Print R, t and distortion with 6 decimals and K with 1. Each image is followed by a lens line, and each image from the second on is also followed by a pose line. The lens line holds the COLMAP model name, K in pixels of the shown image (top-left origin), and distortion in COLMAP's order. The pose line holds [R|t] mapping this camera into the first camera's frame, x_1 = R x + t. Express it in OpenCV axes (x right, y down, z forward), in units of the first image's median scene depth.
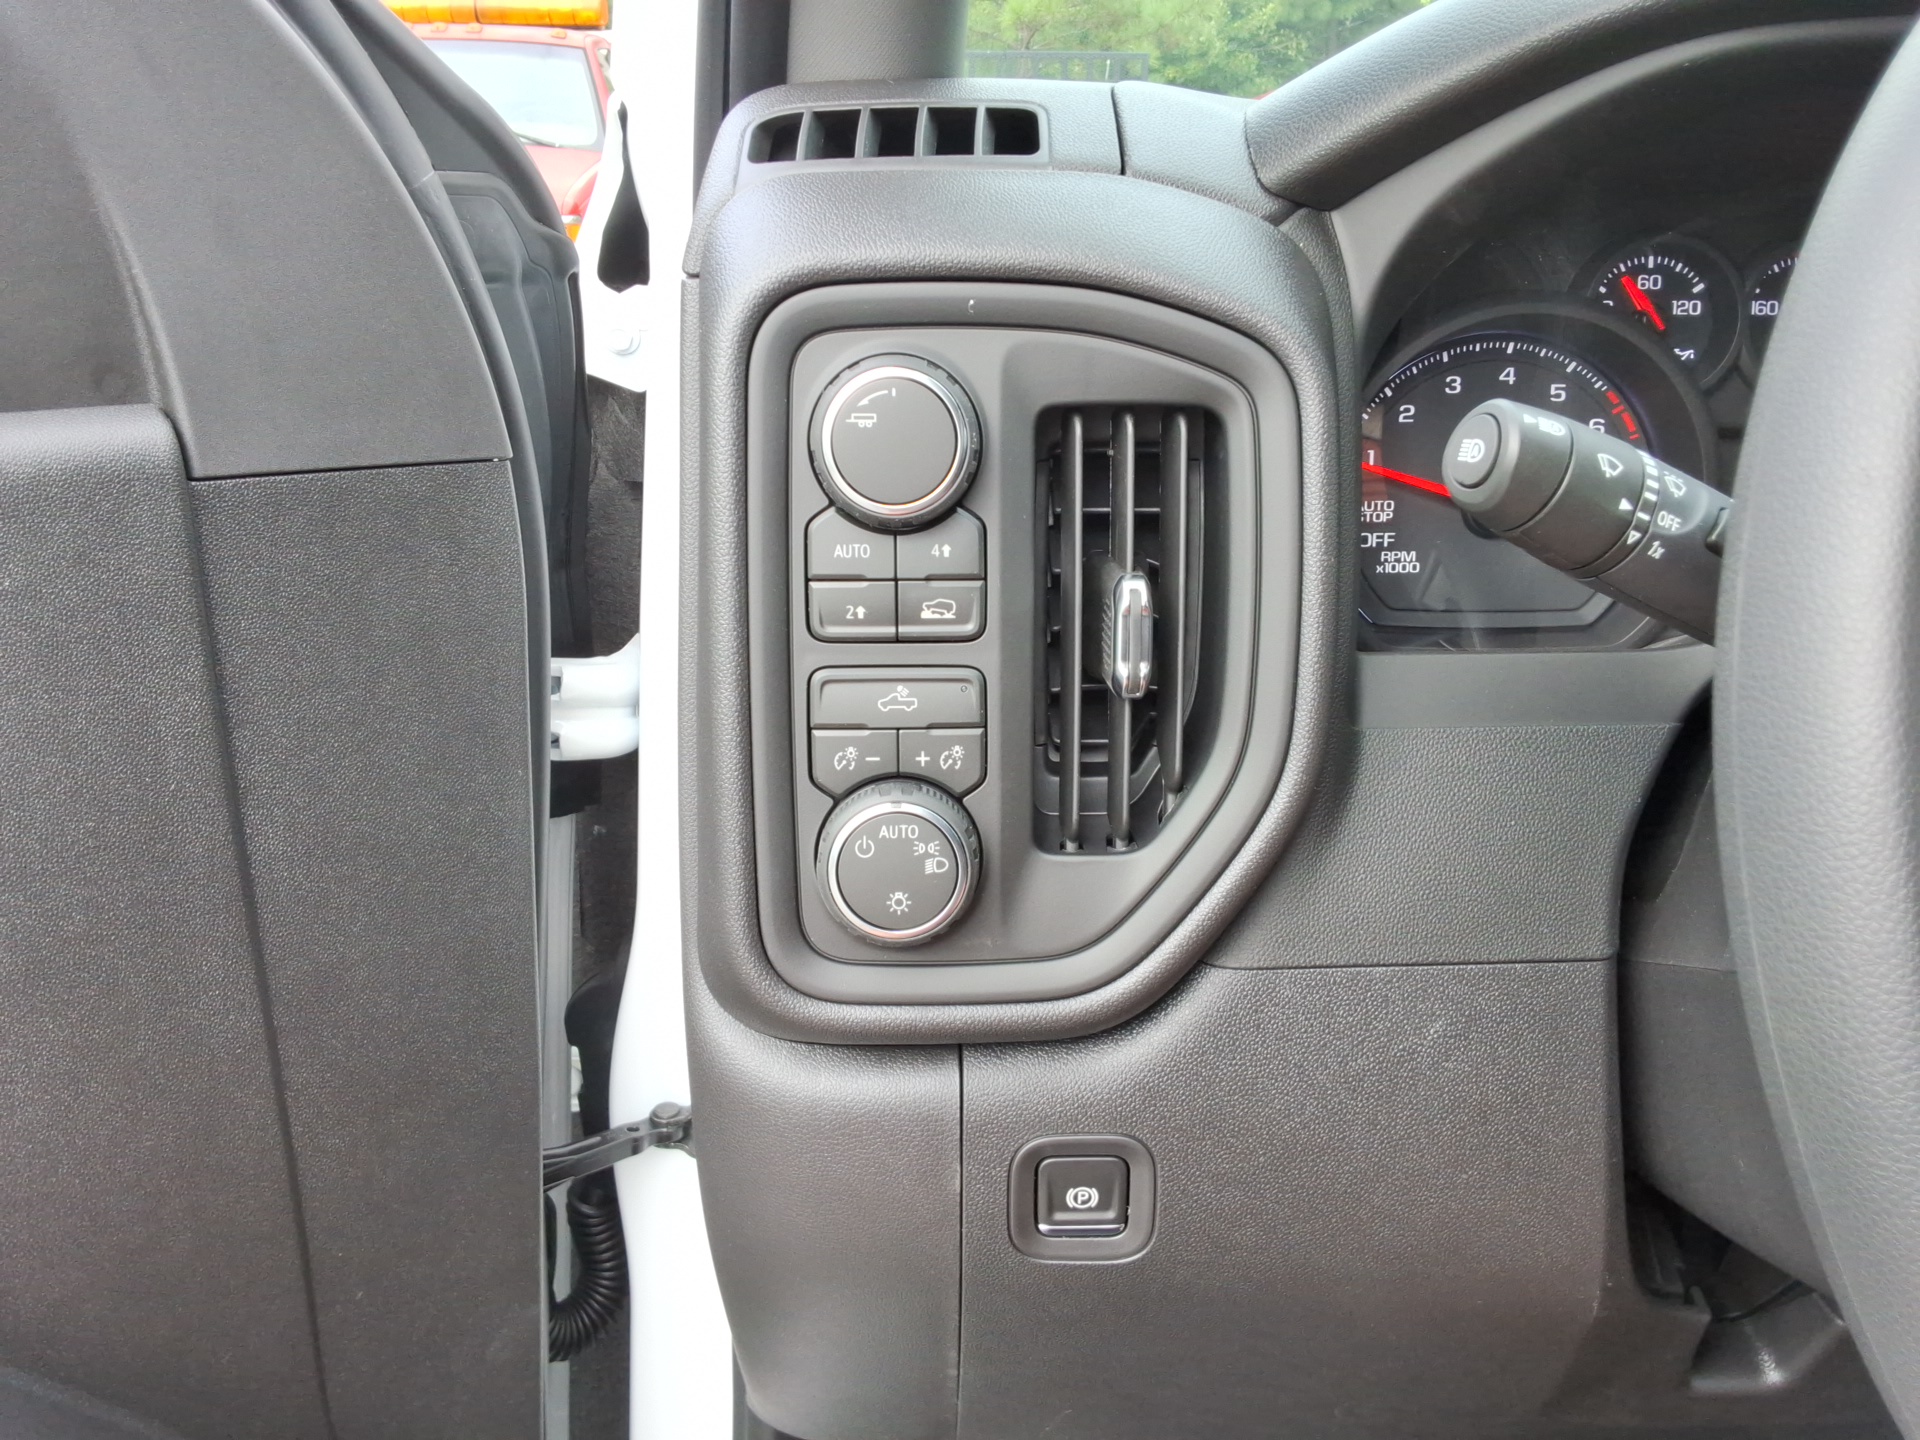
lens RADIAL K [[1551.1, 0, 953.0], [0, 1551.1, 727.8], [0, 0, 1]] dist [0.104859, -0.171289]
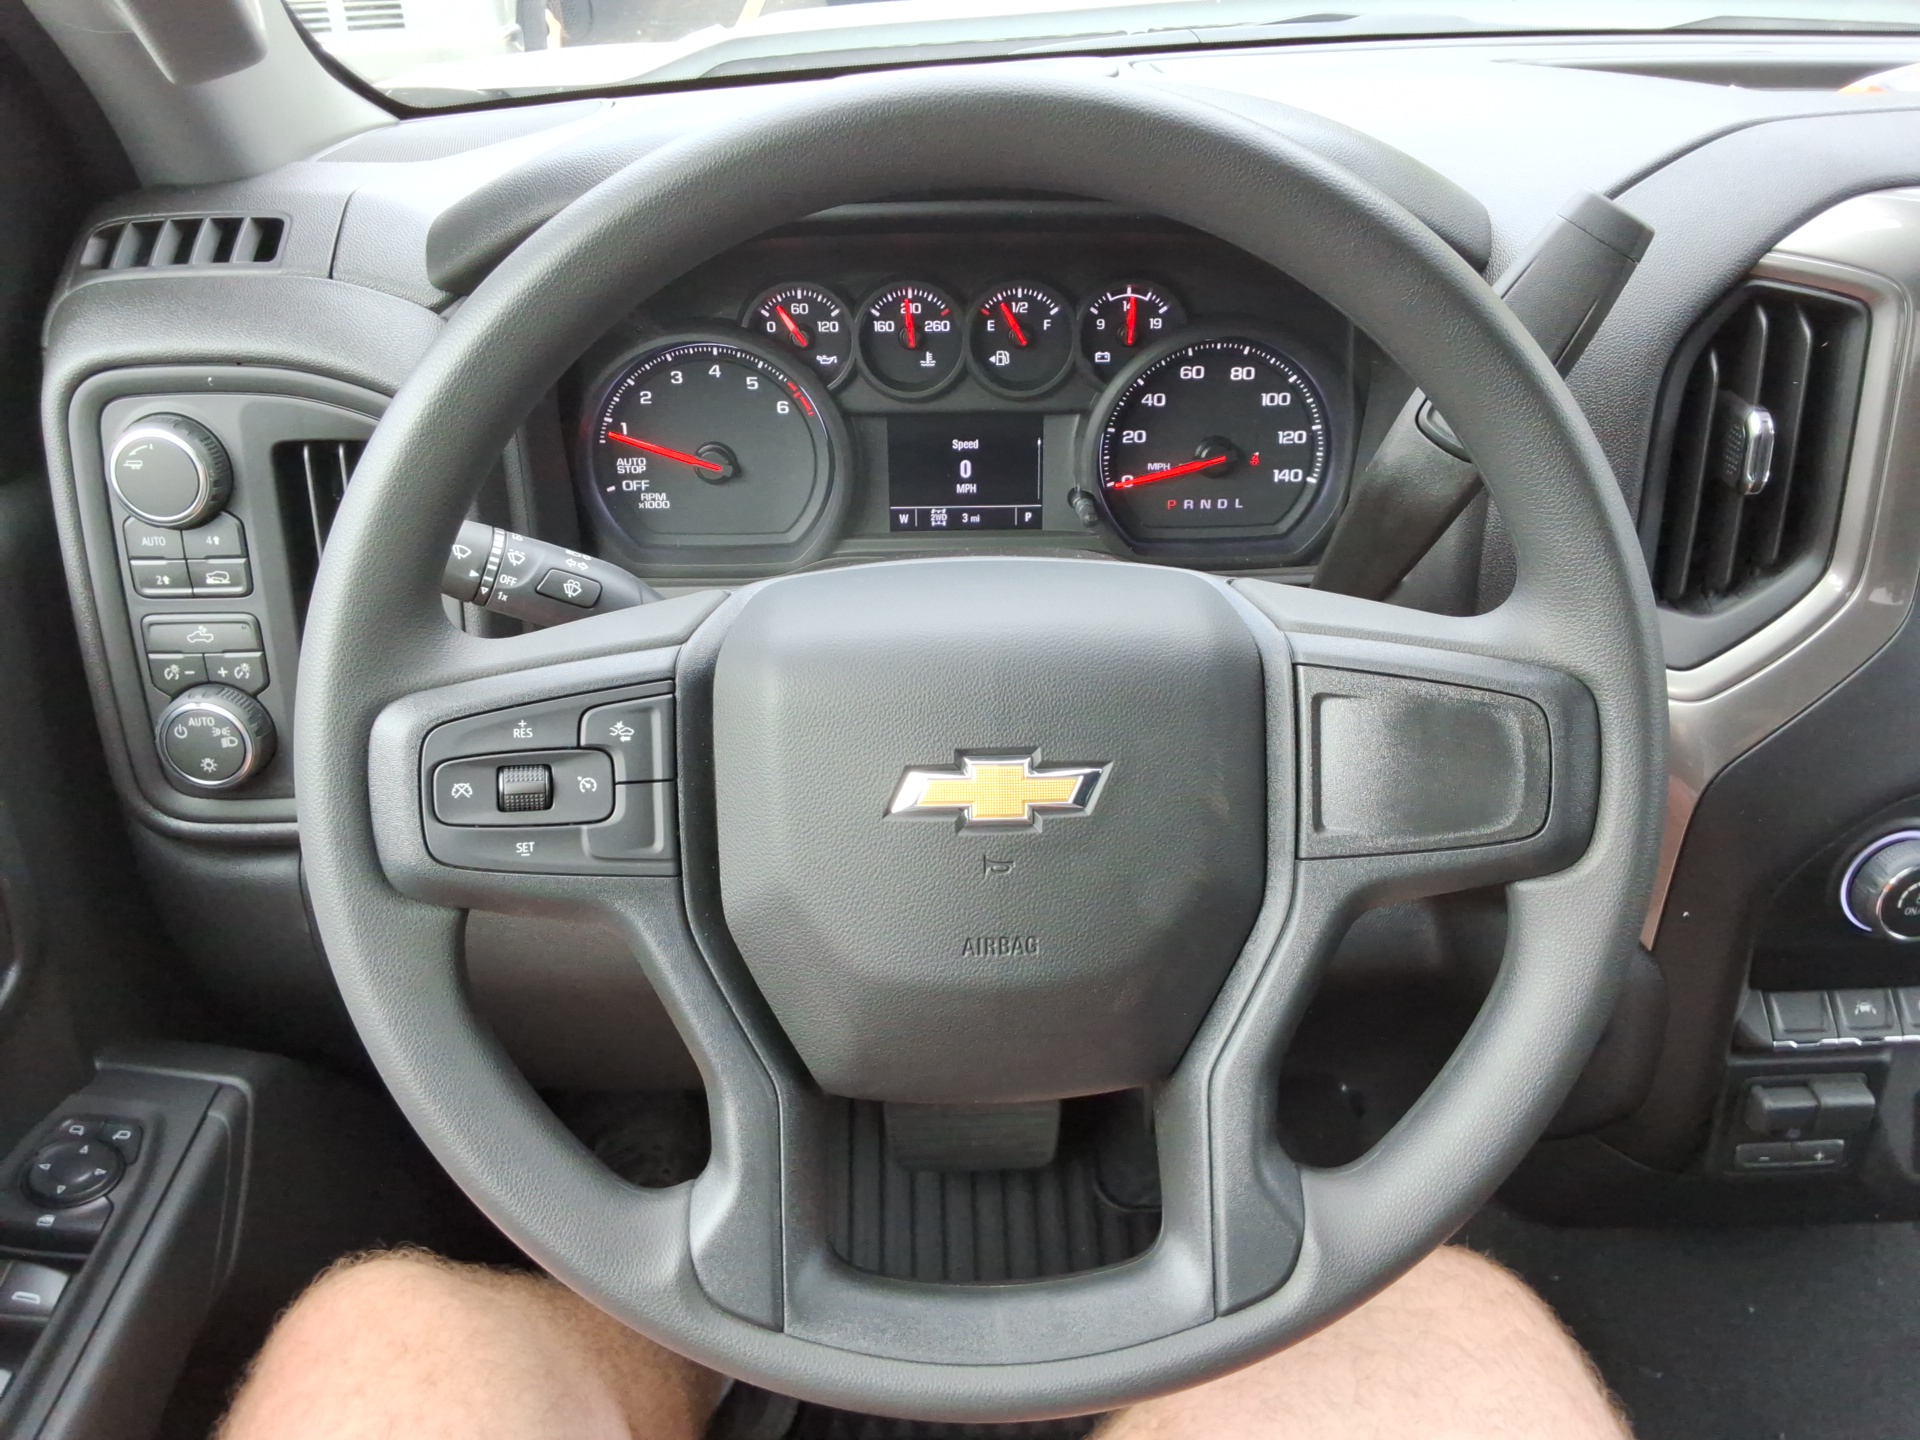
lens RADIAL K [[1551.1, 0, 976.0], [0, 1551.1, 709.0], [0, 0, 1]] dist [0.104859, -0.171289]
pose [[0.999991, -0.004136, 0.000395, 0.720354], [0.003984, 0.981564, 0.191093, -0.237379], [-0.001179, -0.191089, 0.981572, -0.537655]]
